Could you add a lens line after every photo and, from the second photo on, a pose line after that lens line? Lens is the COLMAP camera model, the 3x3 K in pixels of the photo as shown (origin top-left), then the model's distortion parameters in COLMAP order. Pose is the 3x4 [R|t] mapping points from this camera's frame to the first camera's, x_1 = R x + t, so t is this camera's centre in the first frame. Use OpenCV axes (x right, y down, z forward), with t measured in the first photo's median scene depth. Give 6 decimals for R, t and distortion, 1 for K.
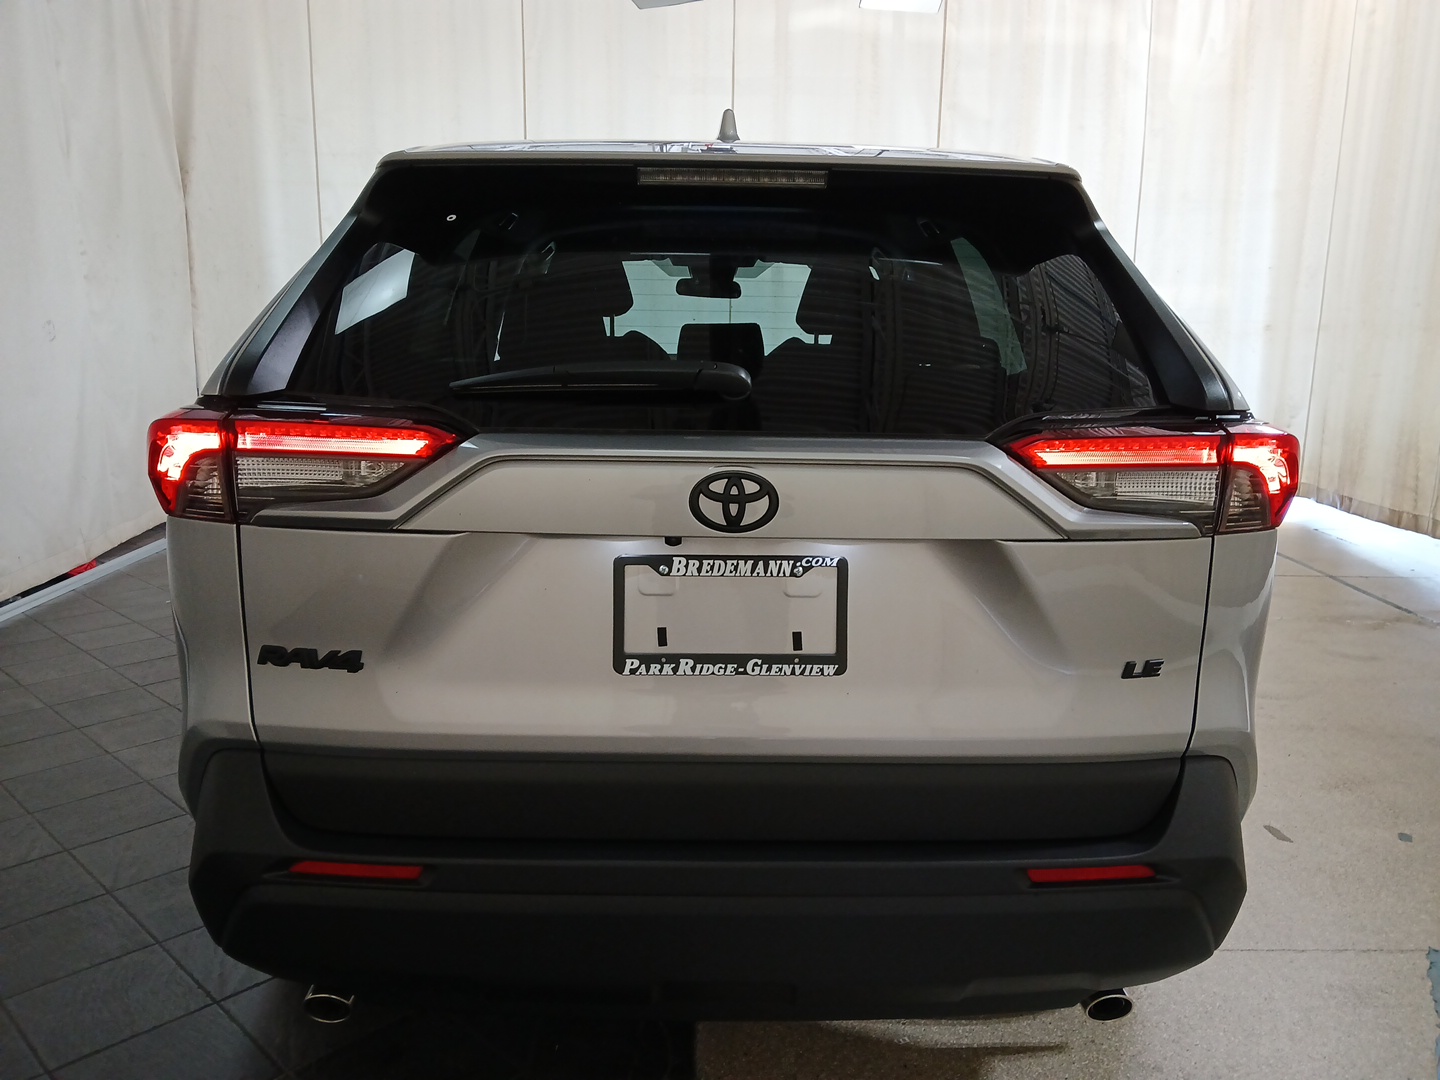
lens RADIAL K [[1139.6, 0, 711.0], [0, 1139.6, 539.3], [0, 0, 1]] dist [0.038183, -0.078901]
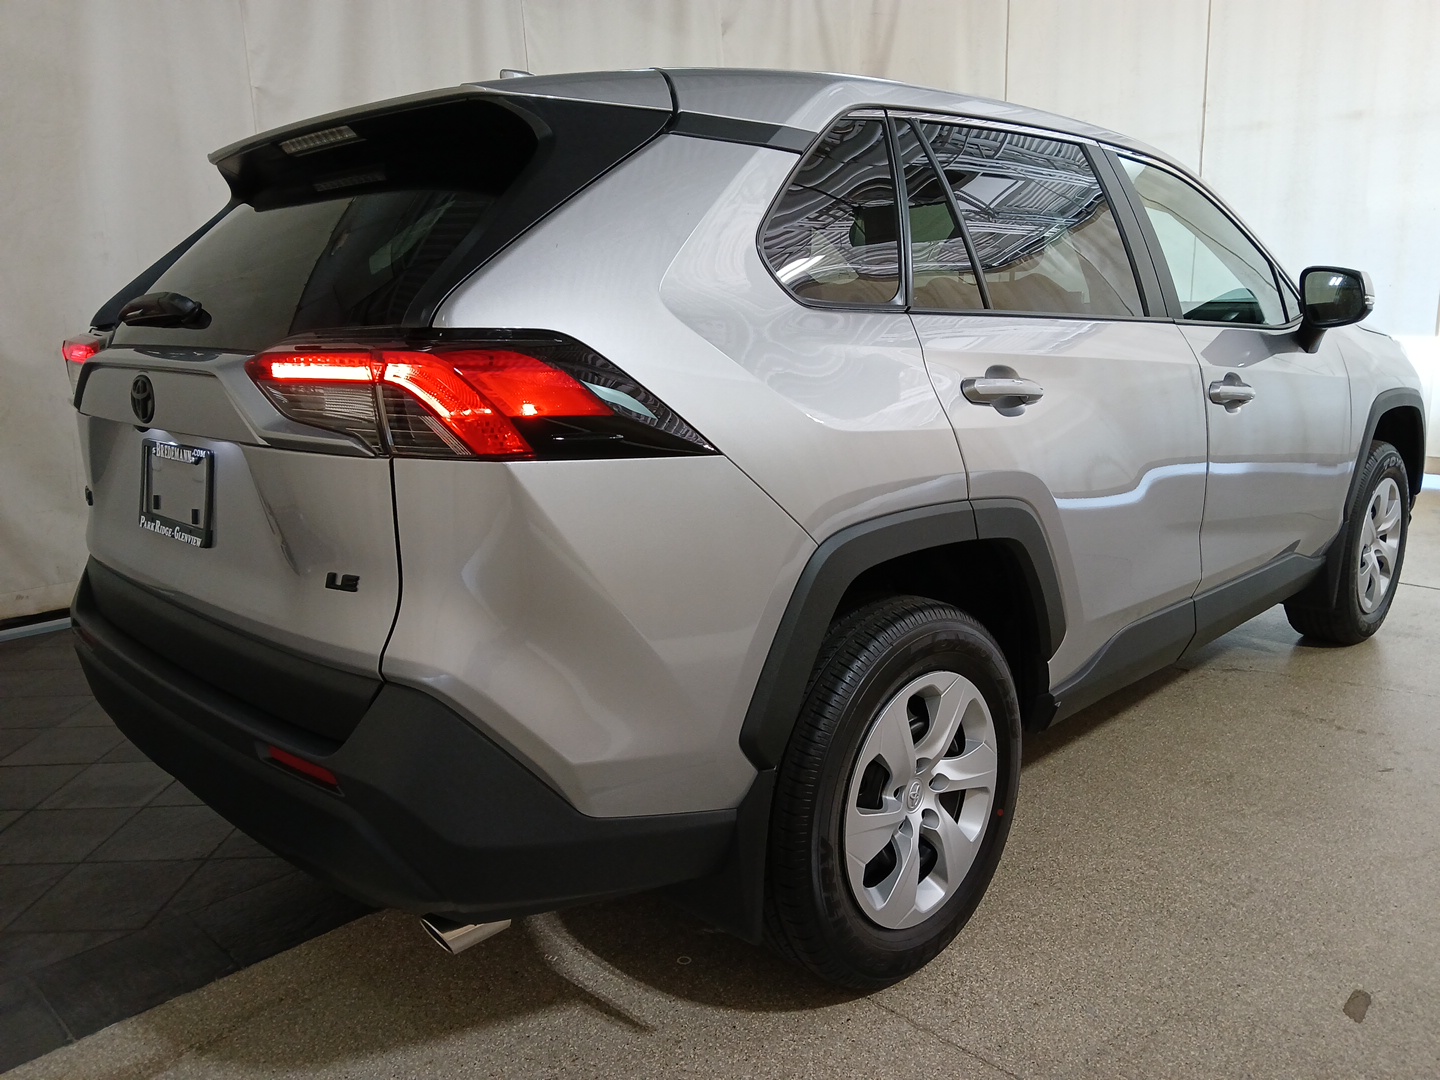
lens RADIAL K [[1139.6, 0, 716.9], [0, 1139.6, 544.9], [0, 0, 1]] dist [0.038183, -0.078901]
pose [[0.686946, 0.124618, -0.715944, 0.958545], [-0.107996, 0.991754, 0.069004, -0.019061], [0.718639, 0.029917, 0.694739, 0.378381]]
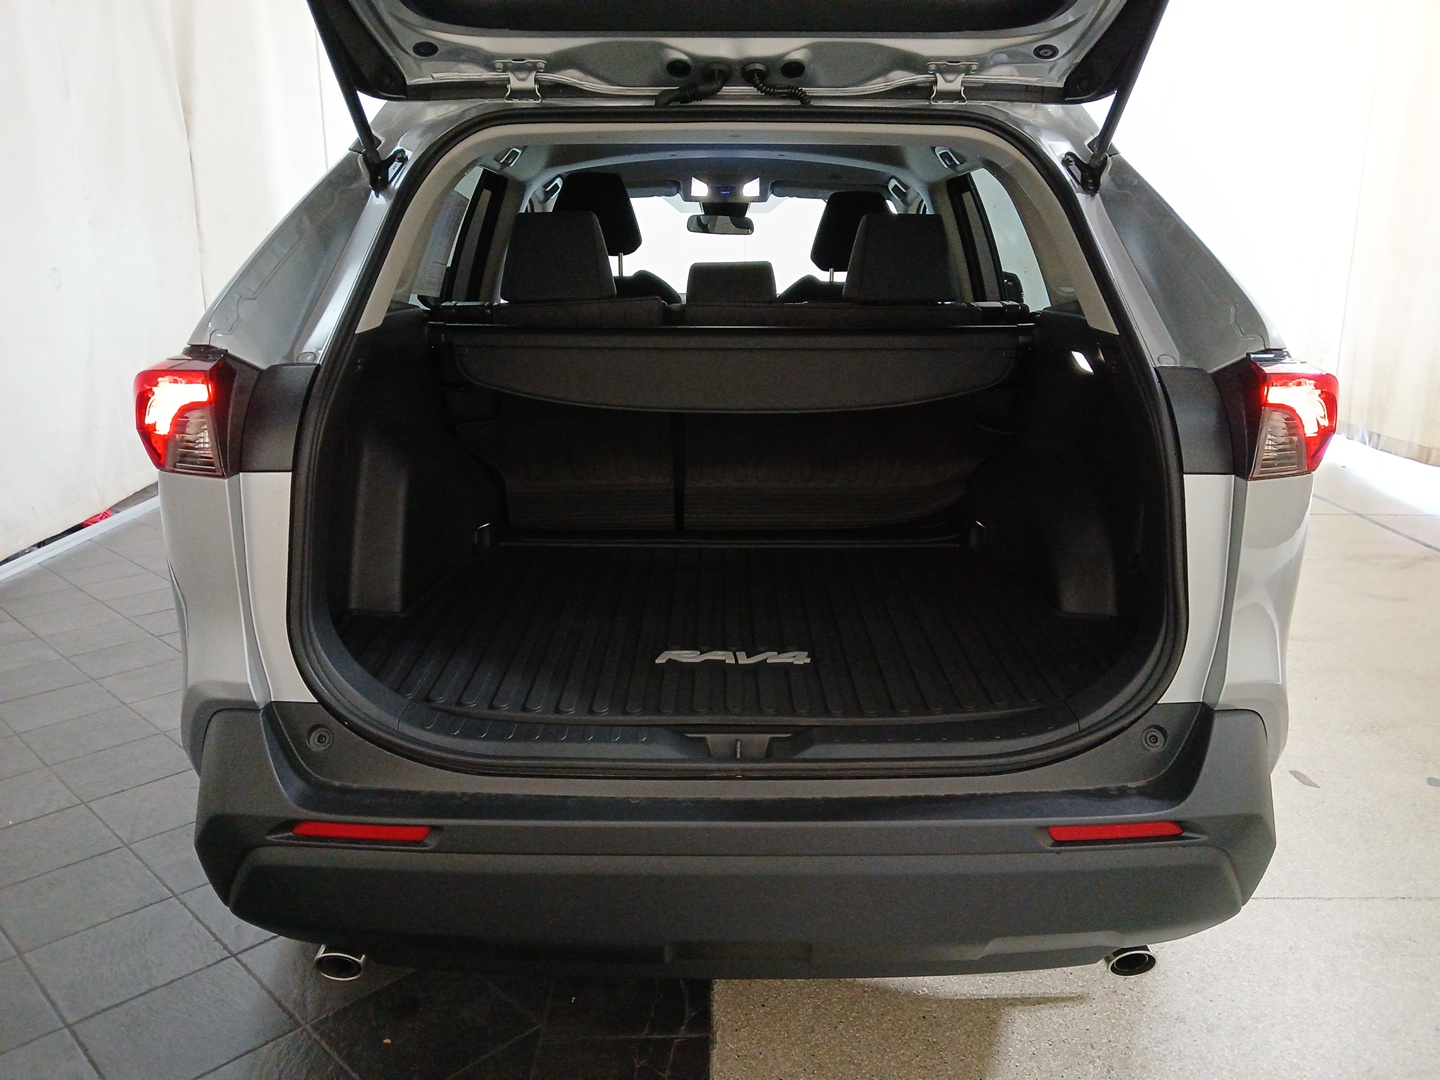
lens RADIAL K [[1139.6, 0, 719.1], [0, 1139.6, 534.5], [0, 0, 1]] dist [0.038183, -0.078901]
pose [[0.999896, -0.009895, -0.010517, 0.006363], [0.010386, 0.998809, 0.047671, -0.006051], [0.010033, -0.047775, 0.998808, 0.028058]]
